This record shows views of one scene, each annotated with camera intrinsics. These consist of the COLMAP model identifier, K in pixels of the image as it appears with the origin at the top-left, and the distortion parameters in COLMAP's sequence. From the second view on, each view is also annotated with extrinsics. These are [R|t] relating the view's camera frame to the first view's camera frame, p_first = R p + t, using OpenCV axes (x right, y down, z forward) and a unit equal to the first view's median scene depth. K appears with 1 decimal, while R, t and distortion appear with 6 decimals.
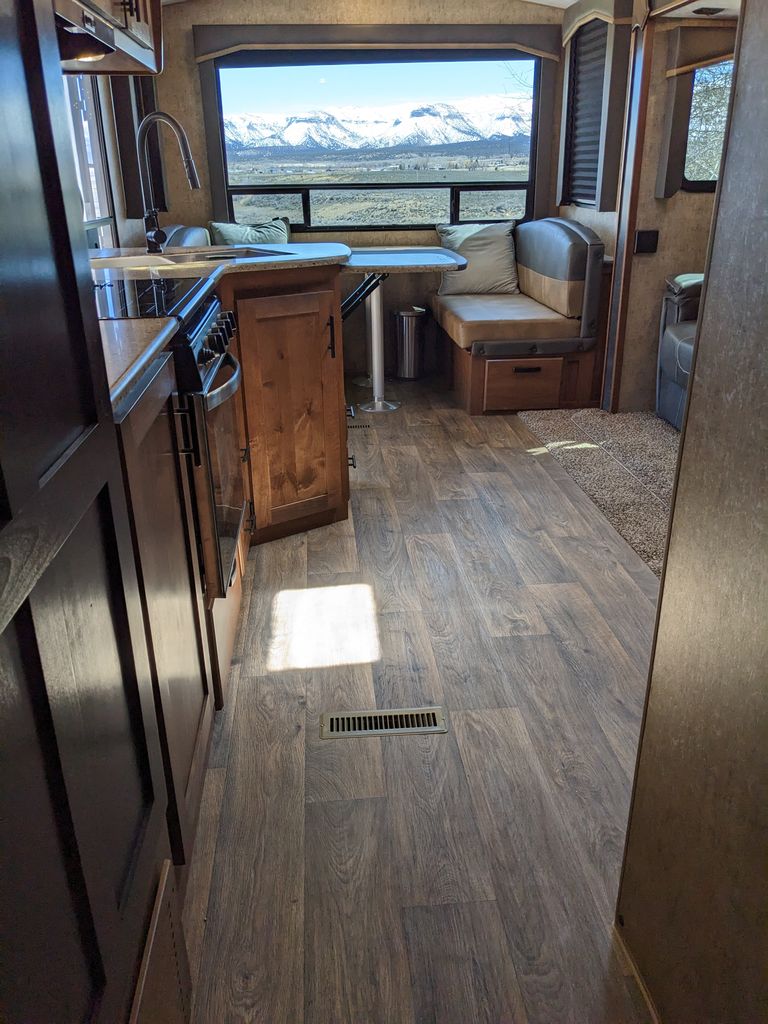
lens RADIAL K [[806.2, 0, 391.5], [0, 806.2, 513.1], [0, 0, 1]] dist [0.013116, -0.000059]
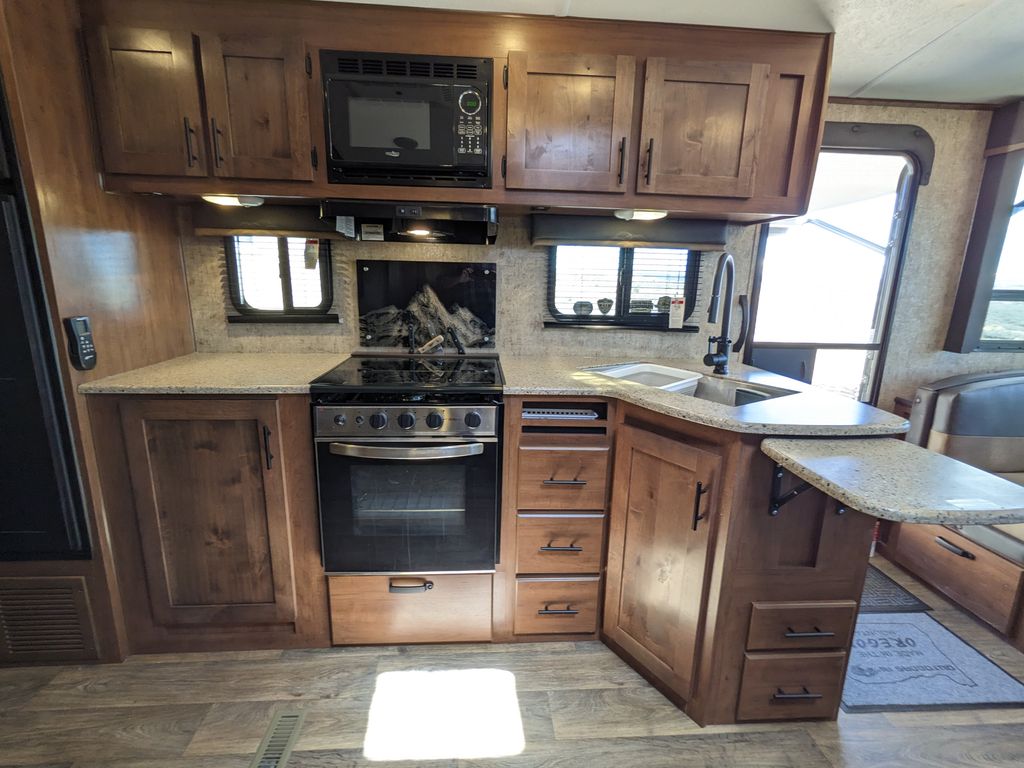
lens RADIAL K [[492.7, 0, 511.8], [0, 492.7, 385.4], [0, 0, 1]] dist [0.001757, 0.002092]
pose [[-0.027197, 0.231734, -0.972399, 0.212991], [-0.411813, 0.883780, 0.222133, -0.198470], [0.910863, 0.406488, 0.071395, 0.409883]]
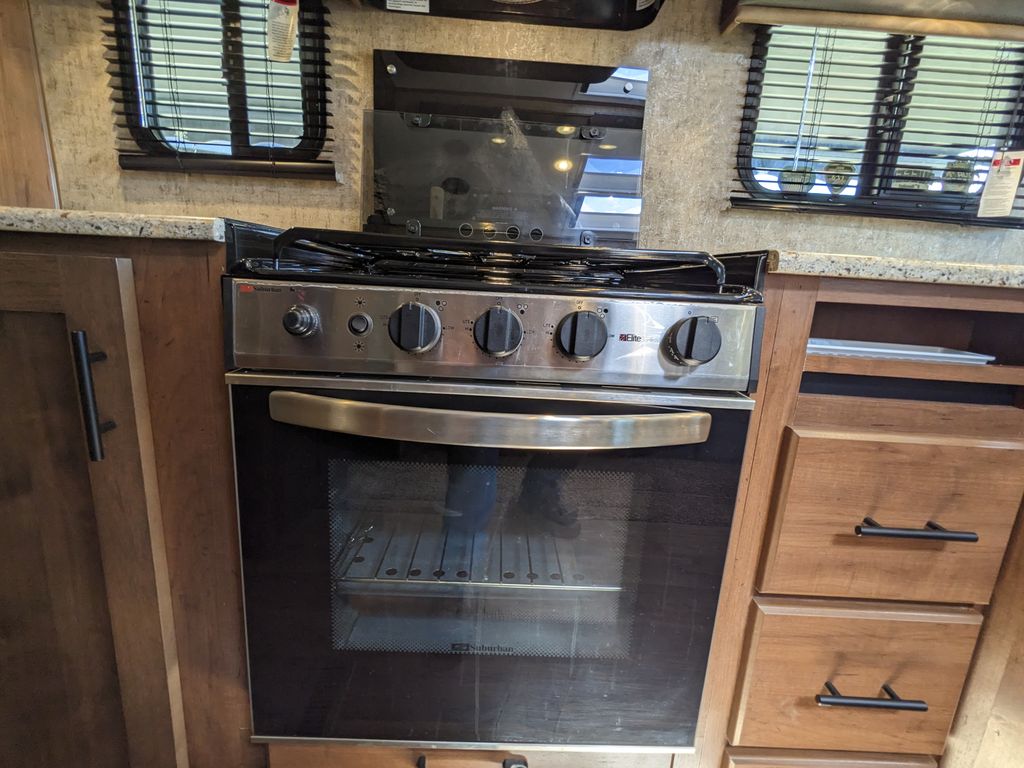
lens RADIAL K [[492.7, 0, 511.8], [0, 492.7, 385.4], [0, 0, 1]] dist [0.001757, 0.002092]
pose [[-0.066955, 0.233241, -0.970111, 0.022286], [-0.440850, 0.865322, 0.238474, -0.099766], [0.895080, 0.443641, 0.044887, 0.383591]]
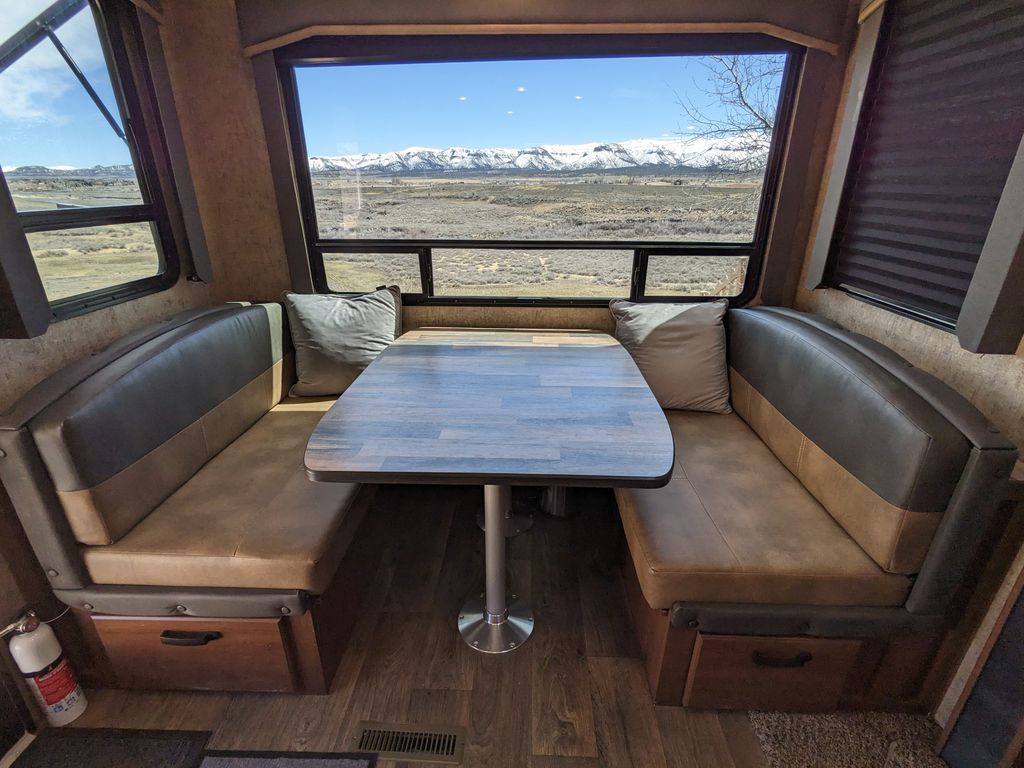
lens RADIAL K [[492.7, 0, 511.8], [0, 492.7, 385.4], [0, 0, 1]] dist [0.001757, 0.002092]
pose [[0.991808, 0.062937, -0.111157, 0.023822], [-0.064209, 0.997905, -0.007900, -0.283178], [0.110427, 0.014972, 0.993771, 0.585838]]
